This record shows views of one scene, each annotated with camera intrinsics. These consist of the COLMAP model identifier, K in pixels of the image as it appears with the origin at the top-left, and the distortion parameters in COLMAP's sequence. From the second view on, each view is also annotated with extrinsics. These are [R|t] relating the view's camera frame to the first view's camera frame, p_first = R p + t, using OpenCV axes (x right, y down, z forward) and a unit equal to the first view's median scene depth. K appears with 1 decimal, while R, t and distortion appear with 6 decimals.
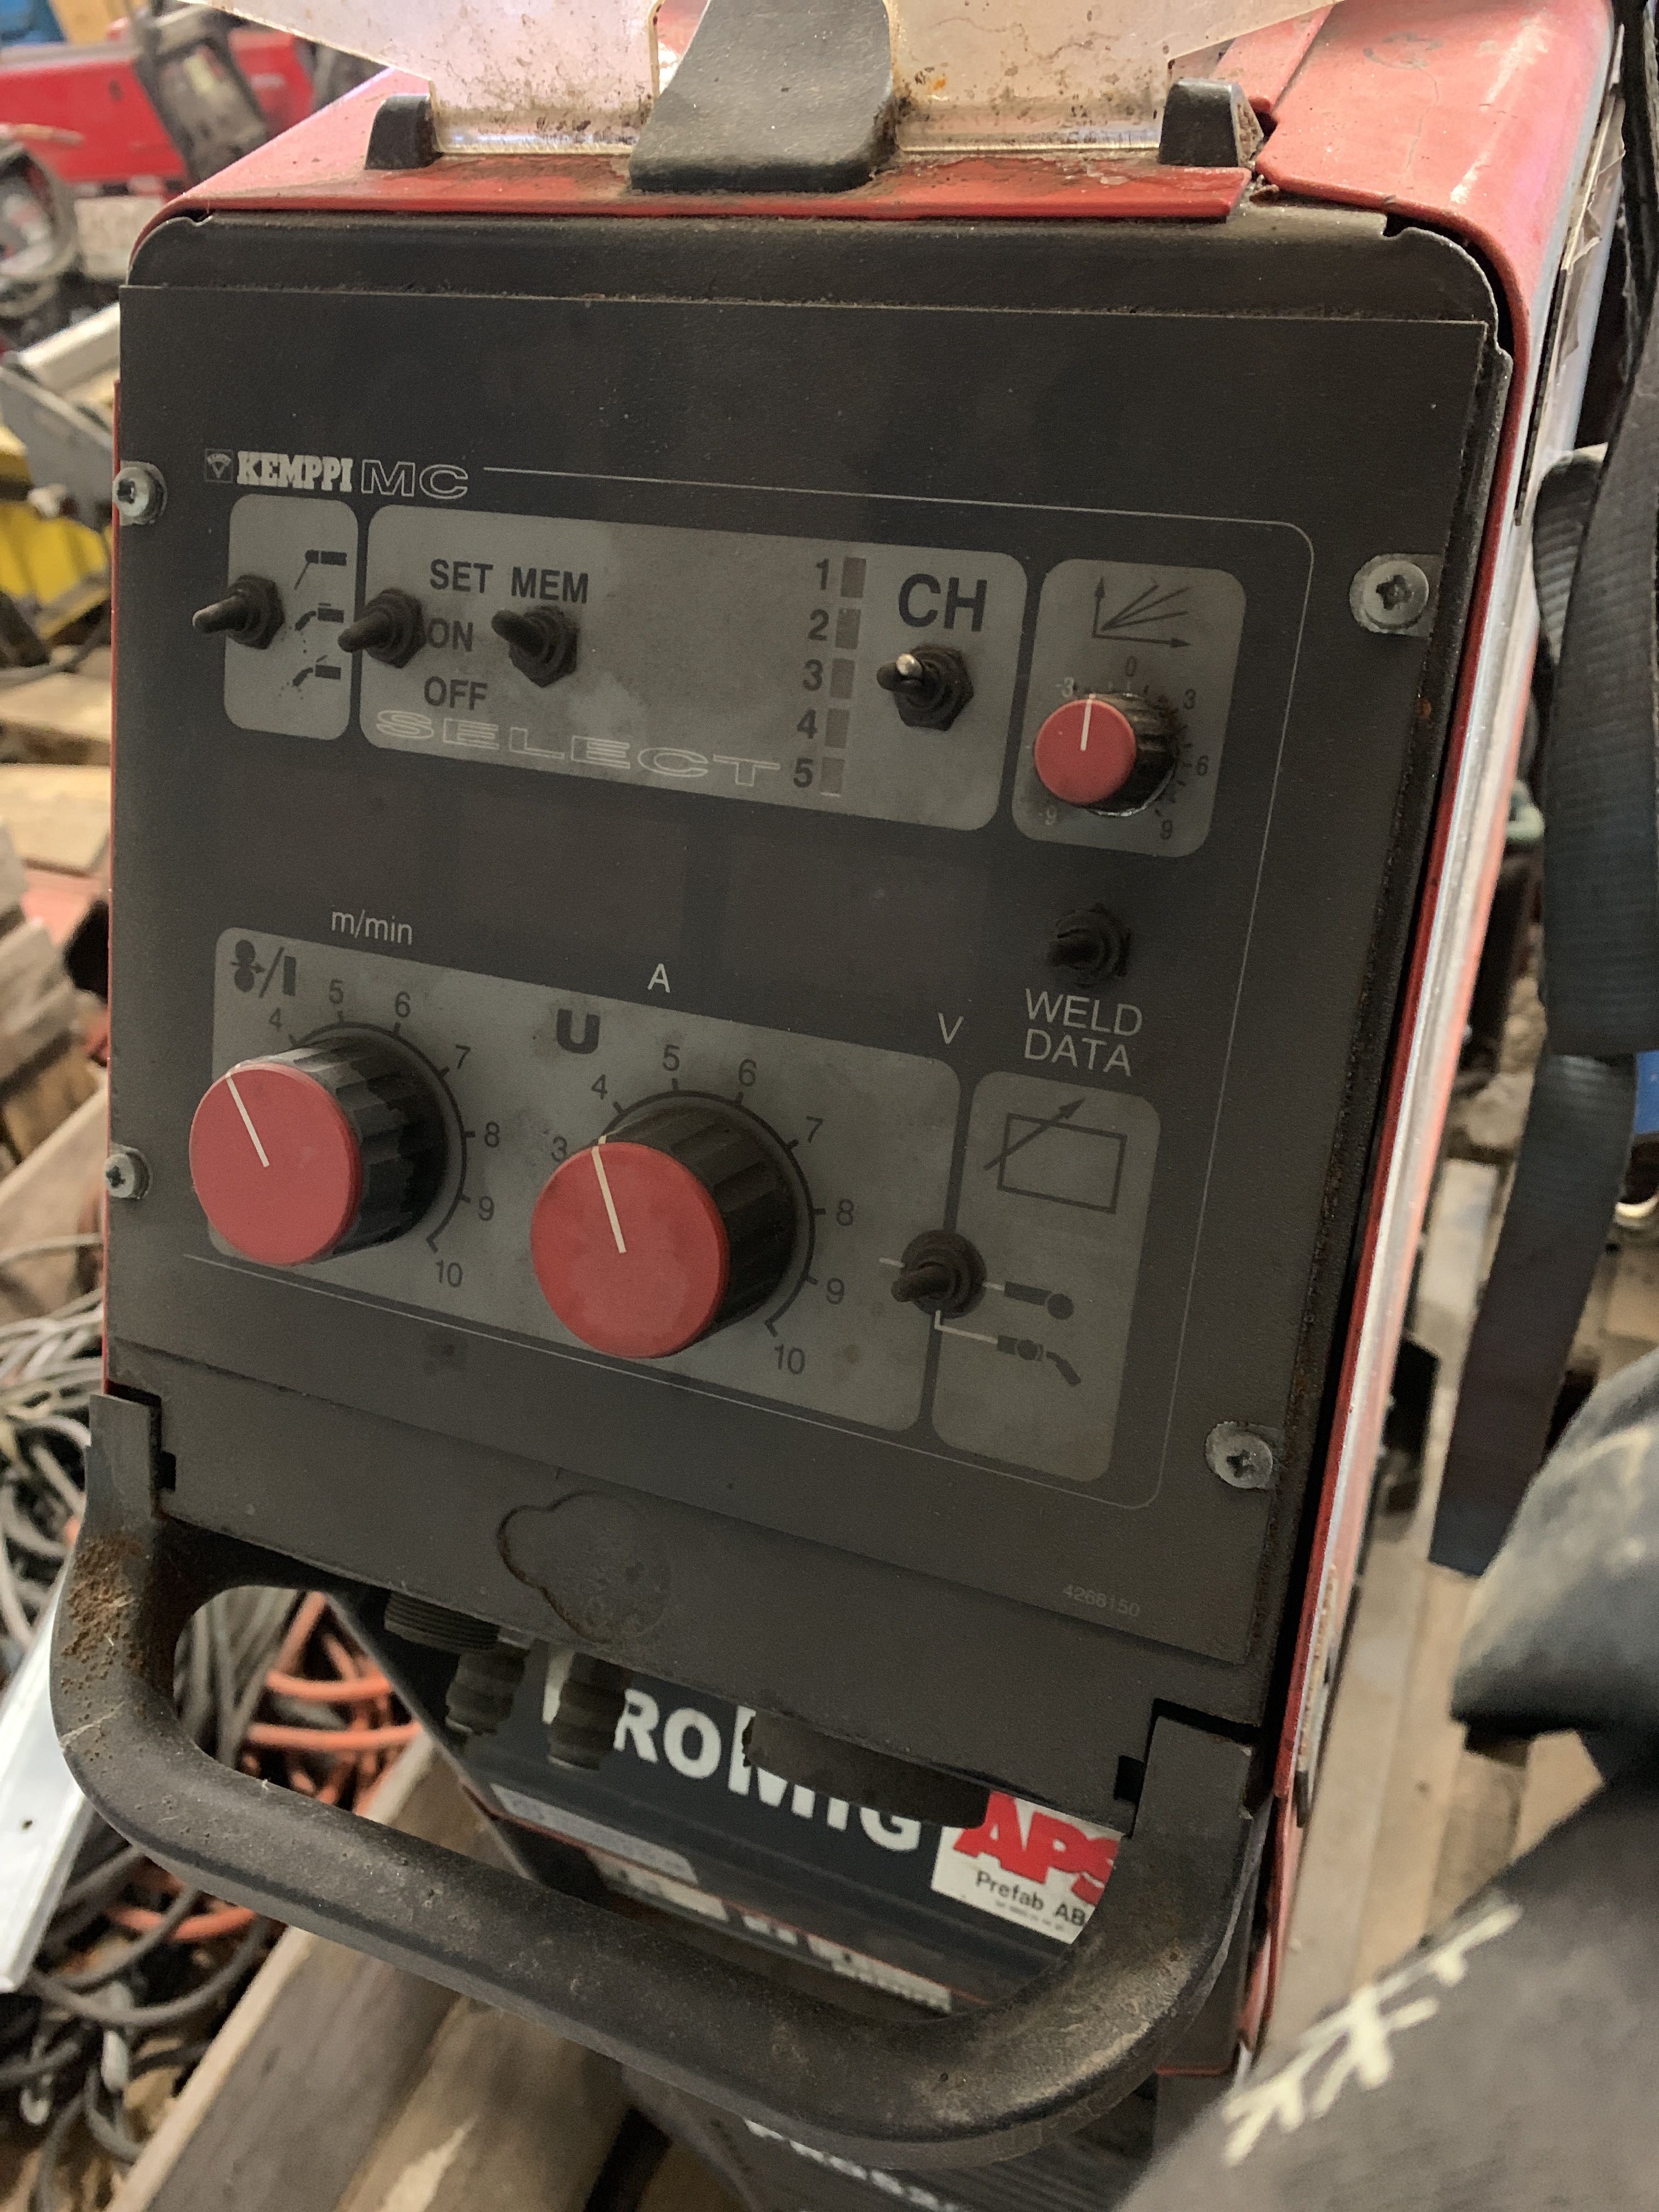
lens RADIAL K [[1639.1, 0, 829.5], [0, 1639.1, 1106.0], [0, 0, 1]] dist [0.012028, -0.033639]
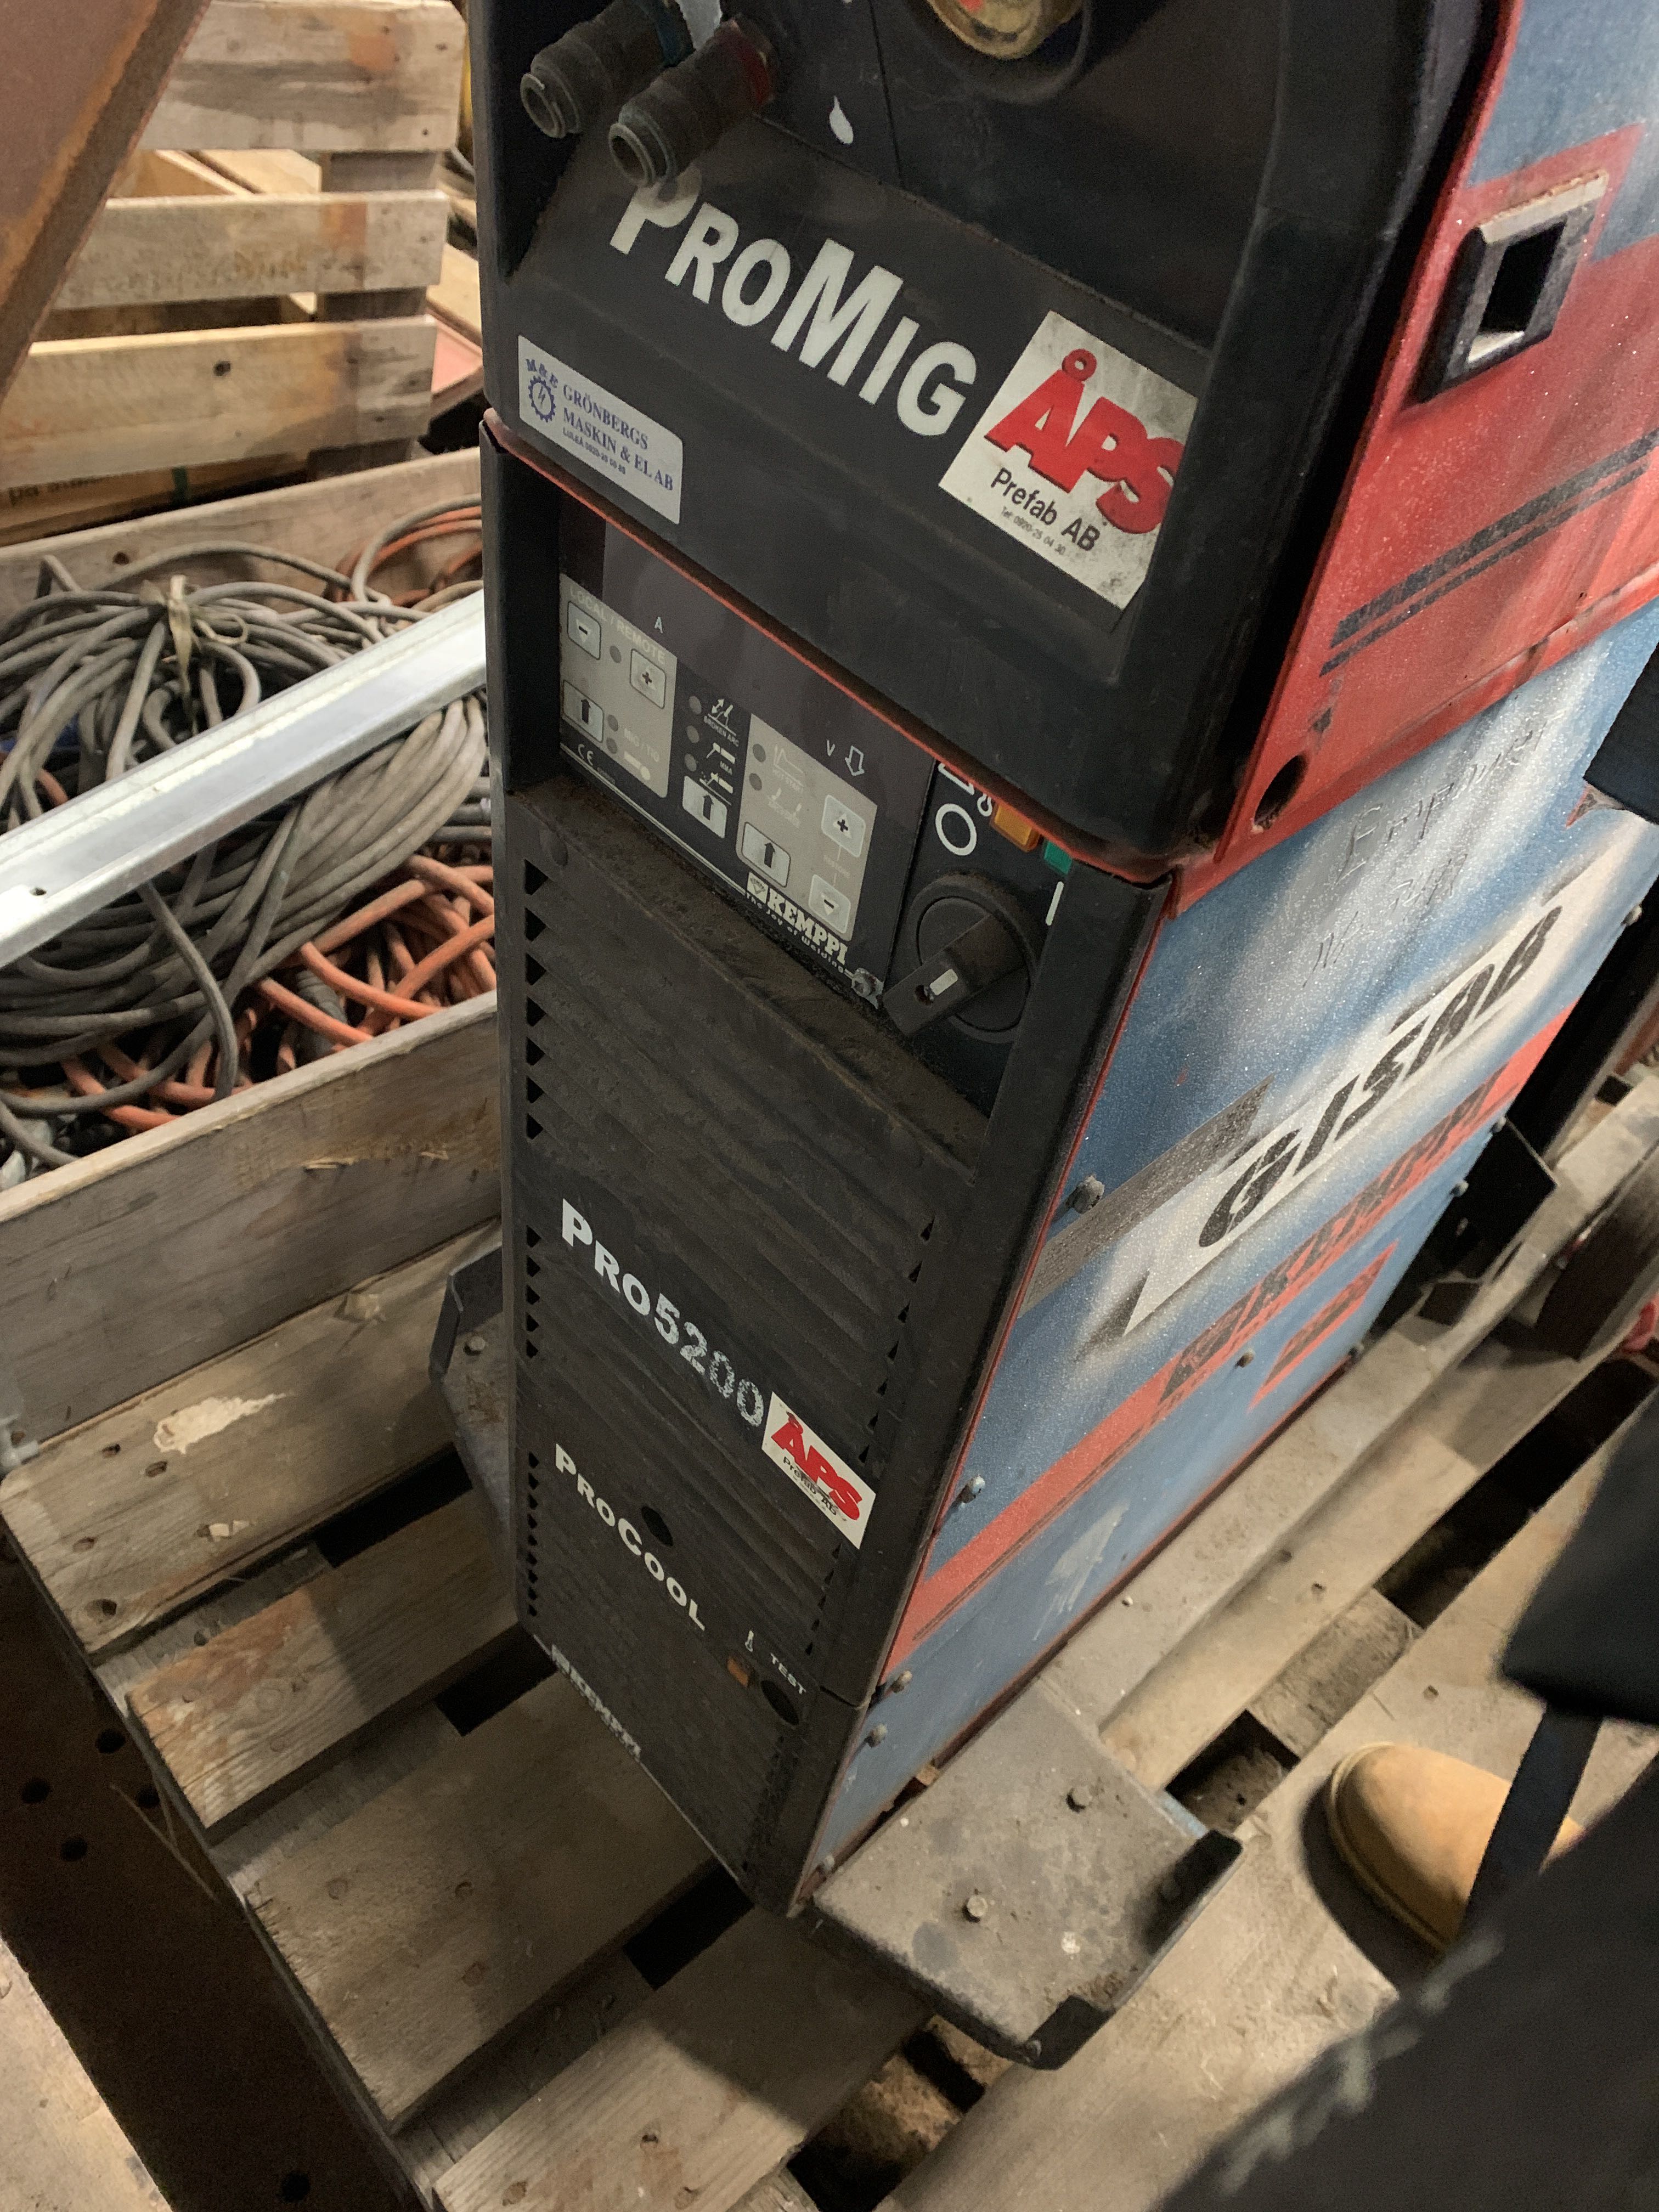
lens RADIAL K [[1639.1, 0, 829.5], [0, 1639.1, 1106.0], [0, 0, 1]] dist [0.012028, -0.033639]
pose [[0.880127, 0.466395, -0.088612, 0.220022], [-0.461003, 0.884217, 0.075077, 0.674598], [0.113368, -0.025227, 0.993233, 0.151672]]
